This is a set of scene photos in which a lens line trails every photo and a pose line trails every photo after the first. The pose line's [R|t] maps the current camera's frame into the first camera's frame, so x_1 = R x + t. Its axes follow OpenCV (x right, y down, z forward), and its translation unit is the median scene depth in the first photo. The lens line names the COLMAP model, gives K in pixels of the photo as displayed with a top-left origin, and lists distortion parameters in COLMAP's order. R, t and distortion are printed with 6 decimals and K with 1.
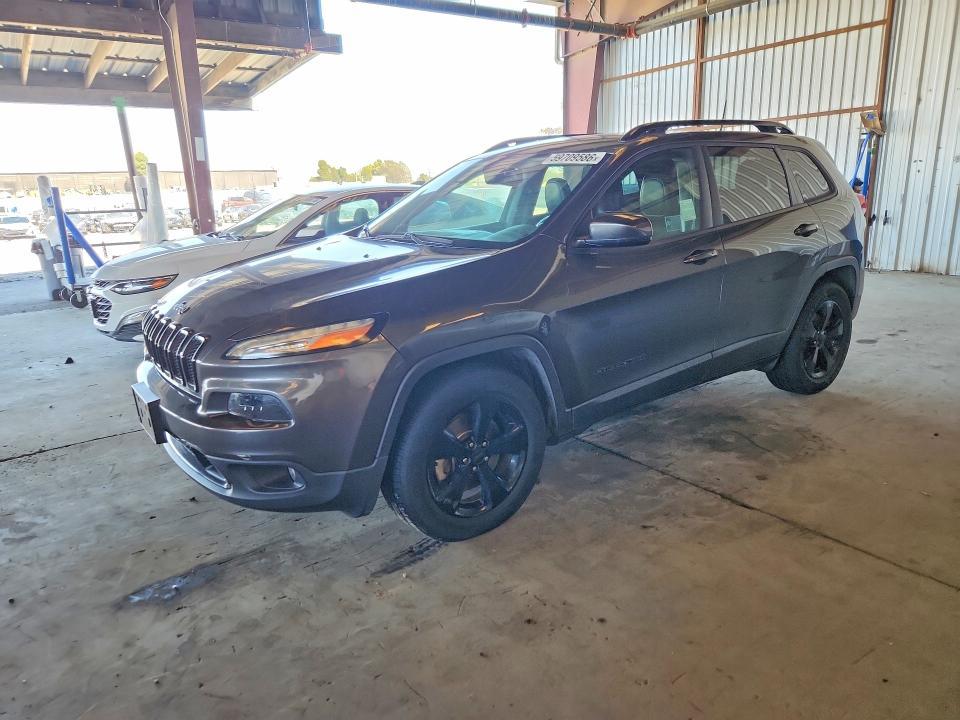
lens RADIAL K [[646.9, 0, 480.0], [0, 646.9, 360.0], [0, 0, 1]] dist [0.018334, -0.002886]
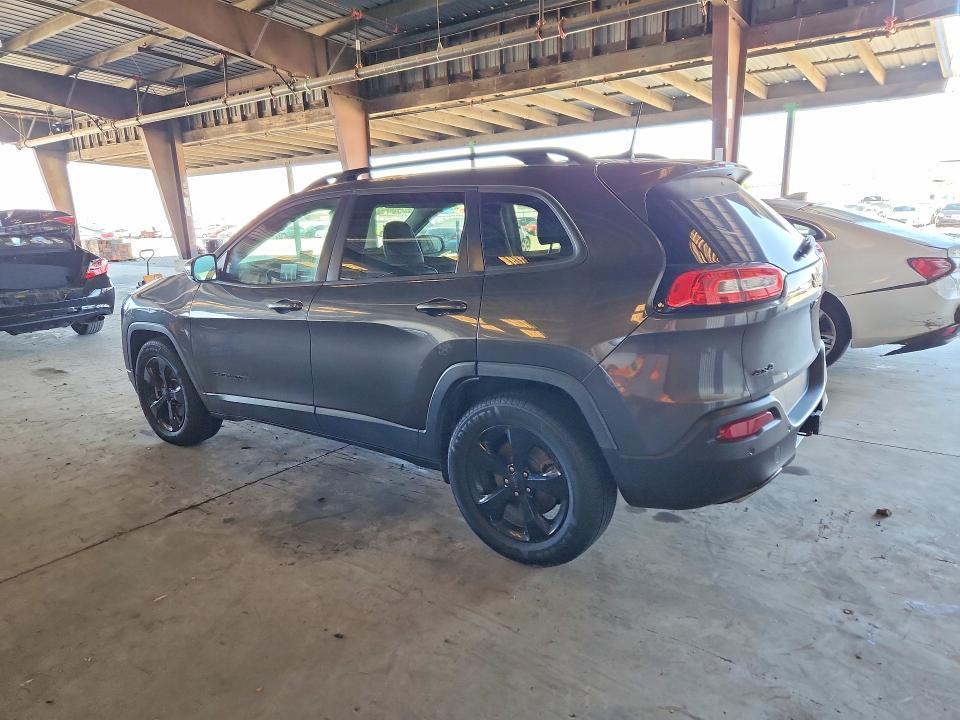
lens RADIAL K [[646.9, 0, 480.0], [0, 646.9, 360.0], [0, 0, 1]] dist [0.018334, -0.002886]
pose [[0.274590, 0.234217, -0.932600, 1.355171], [-0.209550, 0.961146, 0.179687, -0.315782], [0.938450, 0.146086, 0.313001, 0.943173]]
